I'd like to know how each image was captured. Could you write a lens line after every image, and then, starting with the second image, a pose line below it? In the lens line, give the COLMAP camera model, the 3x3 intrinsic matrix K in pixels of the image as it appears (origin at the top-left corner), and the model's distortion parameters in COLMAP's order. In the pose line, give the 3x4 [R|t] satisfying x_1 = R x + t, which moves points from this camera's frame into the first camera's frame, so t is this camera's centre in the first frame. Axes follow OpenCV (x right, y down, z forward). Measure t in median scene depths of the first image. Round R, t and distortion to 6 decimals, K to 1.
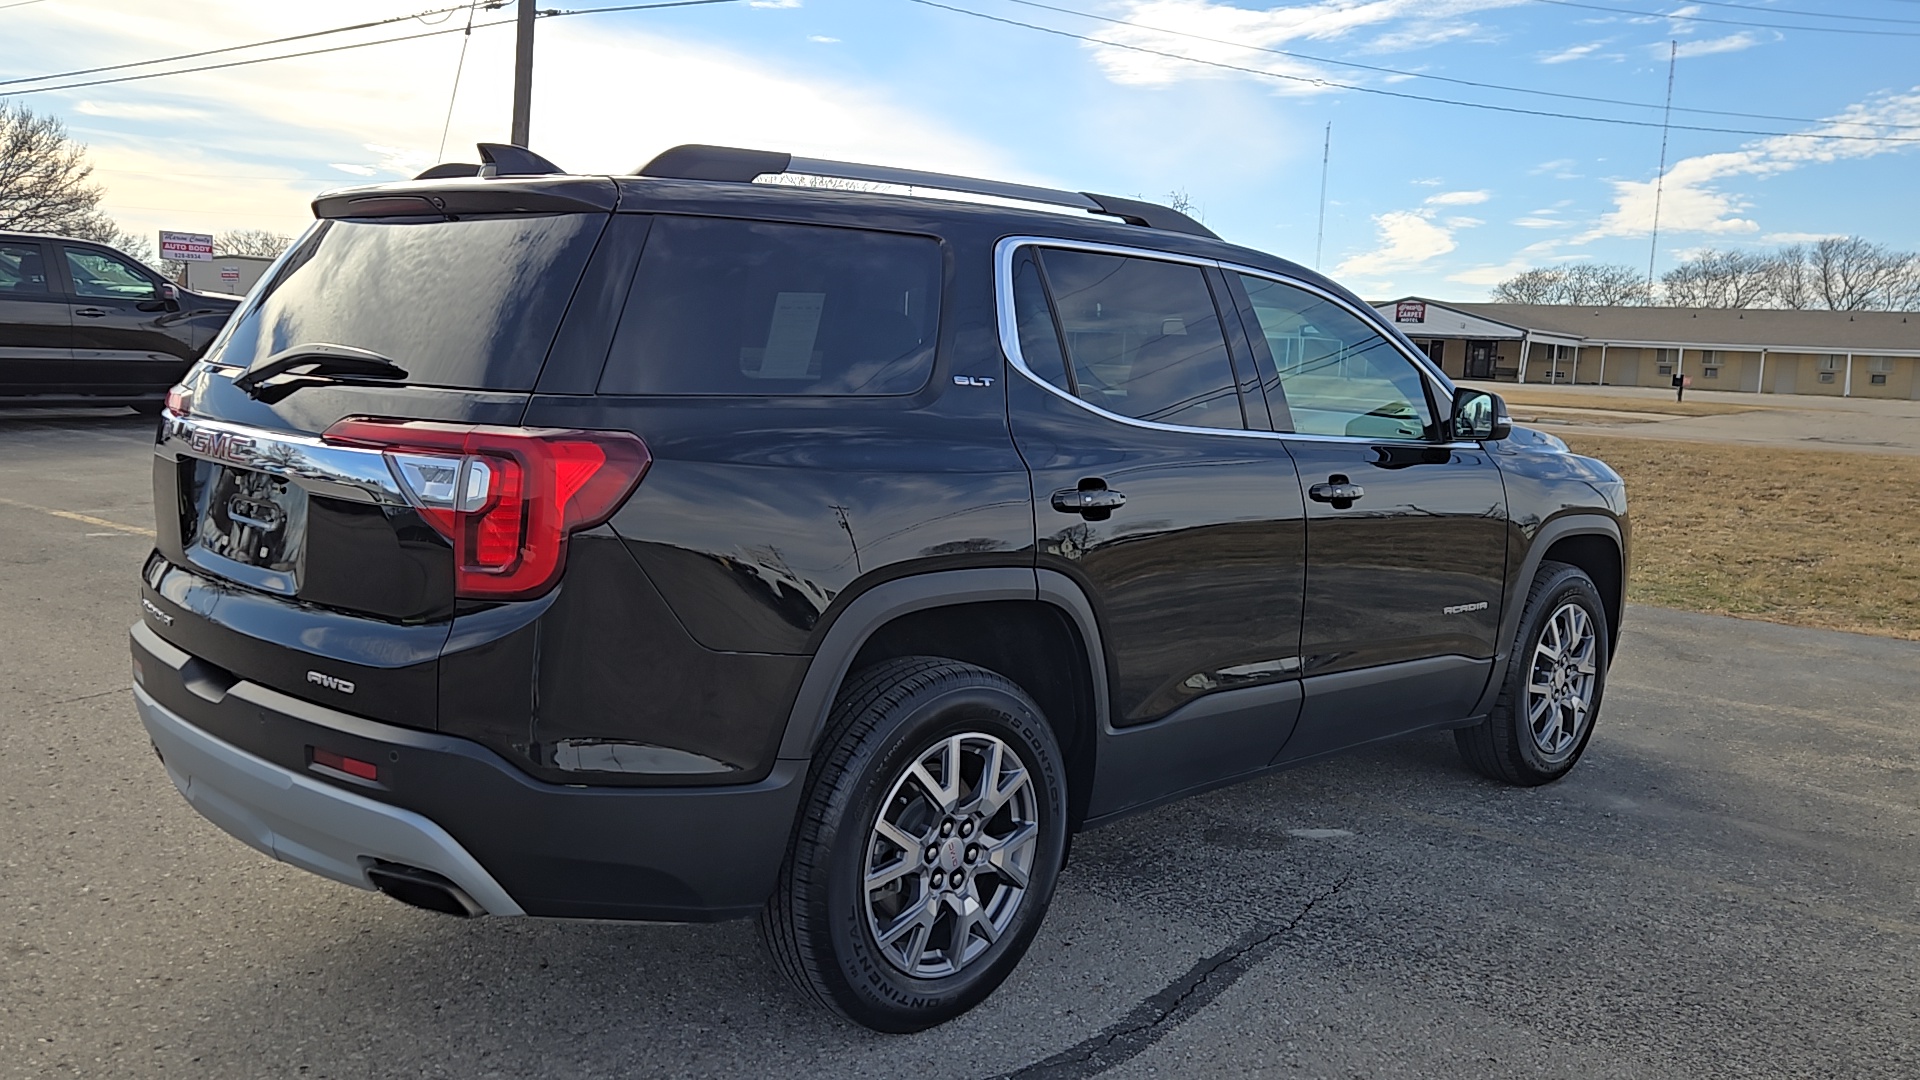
lens RADIAL K [[1614.2, 0, 963.6], [0, 1614.2, 542.4], [0, 0, 1]] dist [0.010041, -0.008219]
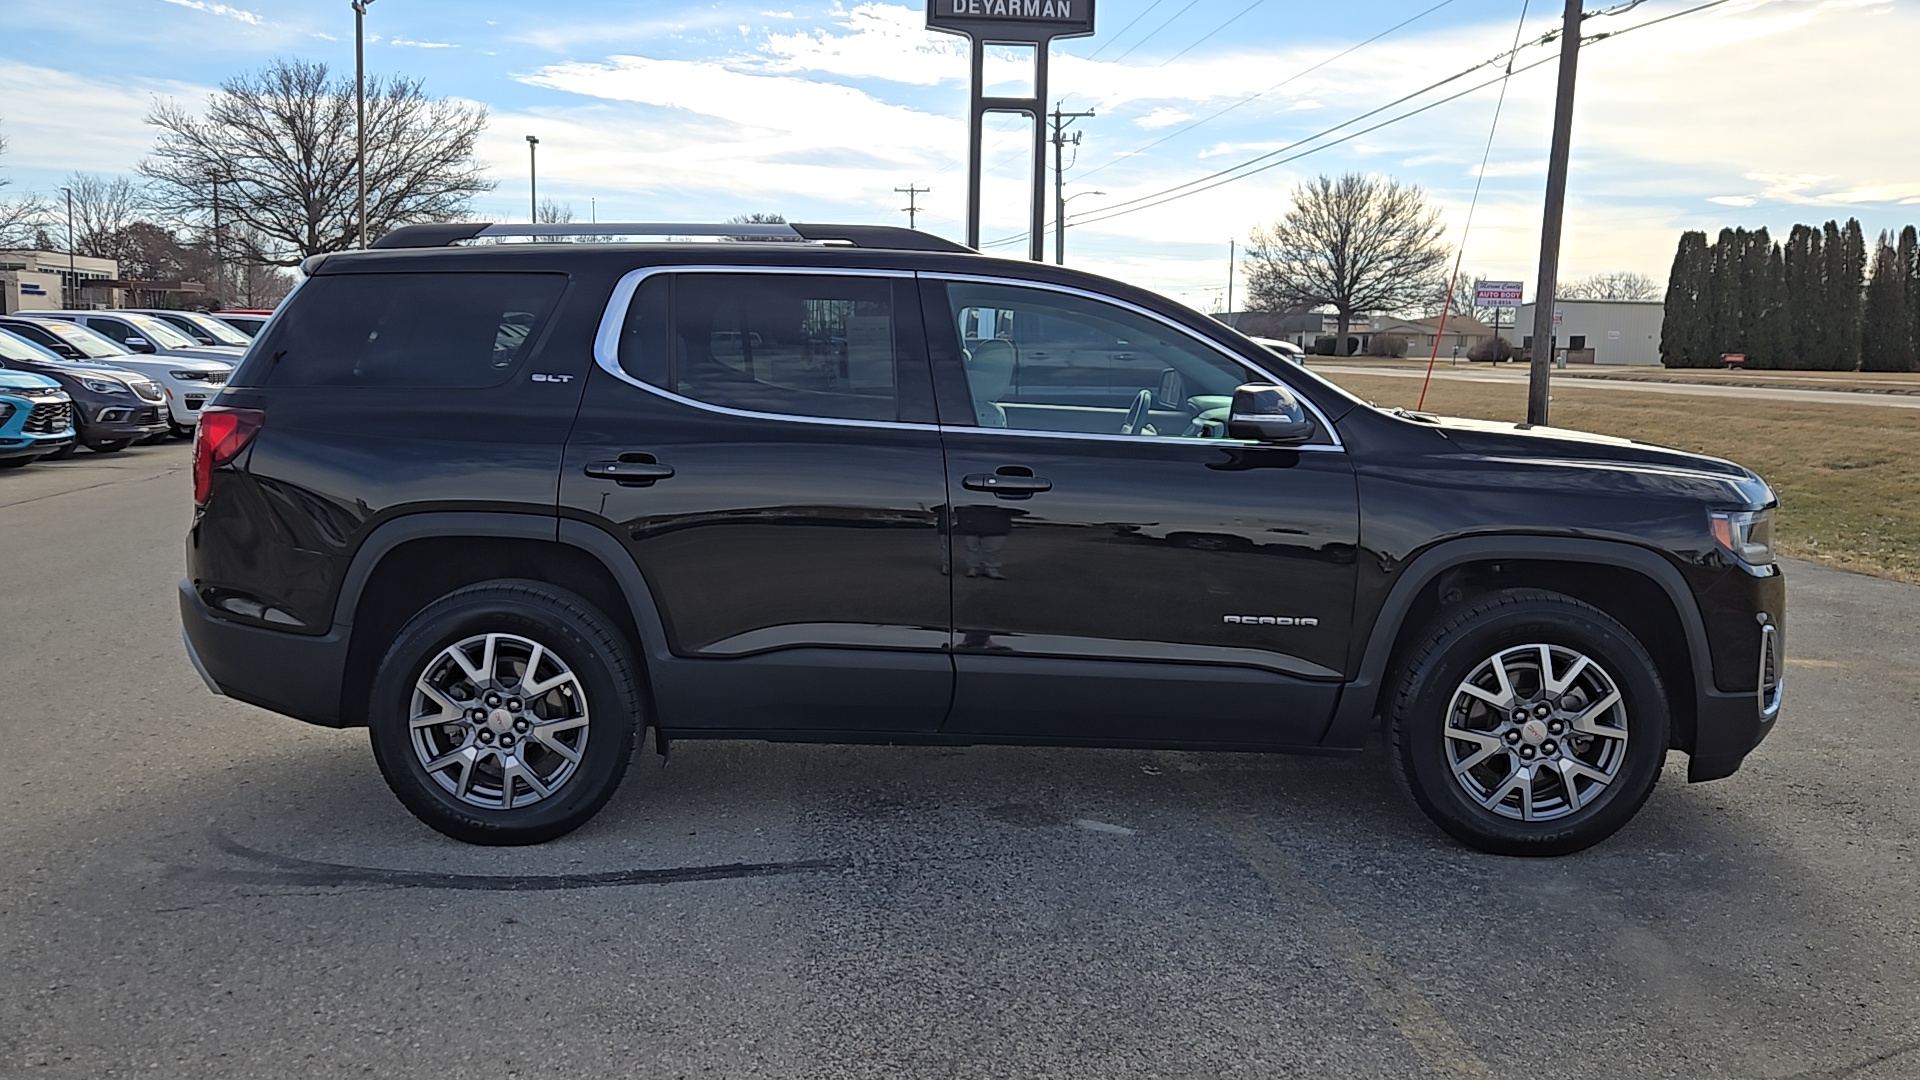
lens RADIAL K [[1614.7, 0, 928.2], [0, 1614.7, 536.4], [0, 0, 1]] dist [0.030835, -0.004237]
pose [[0.680417, 0.049913, -0.731123, 1.225005], [-0.071808, 0.997418, 0.001264, 0.007836], [0.729299, 0.051640, 0.682244, 0.312307]]
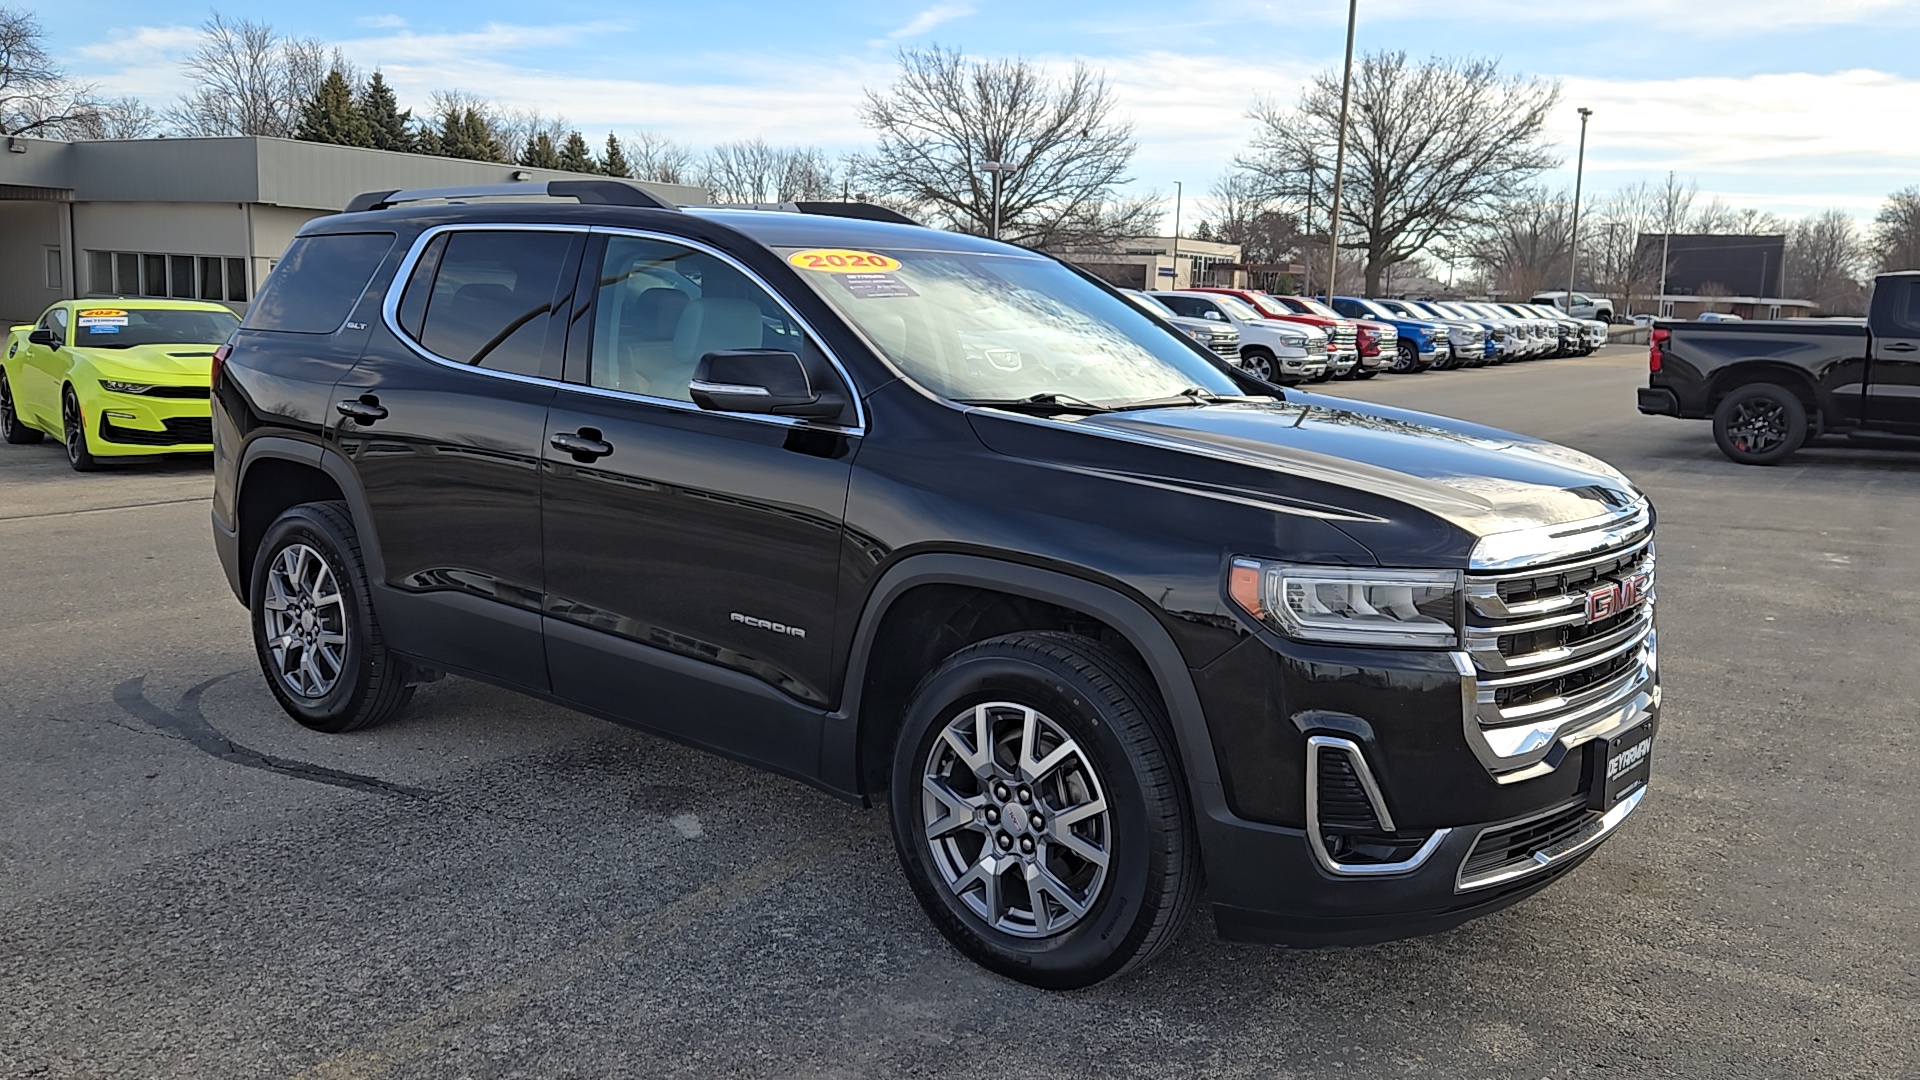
lens RADIAL K [[1614.7, 0, 928.2], [0, 1614.7, 536.4], [0, 0, 1]] dist [0.030835, -0.004237]
pose [[0.084447, 0.102241, -0.991169, 1.595770], [-0.154679, 0.984009, 0.088324, -0.124284], [0.984349, 0.145854, 0.098911, 1.427410]]
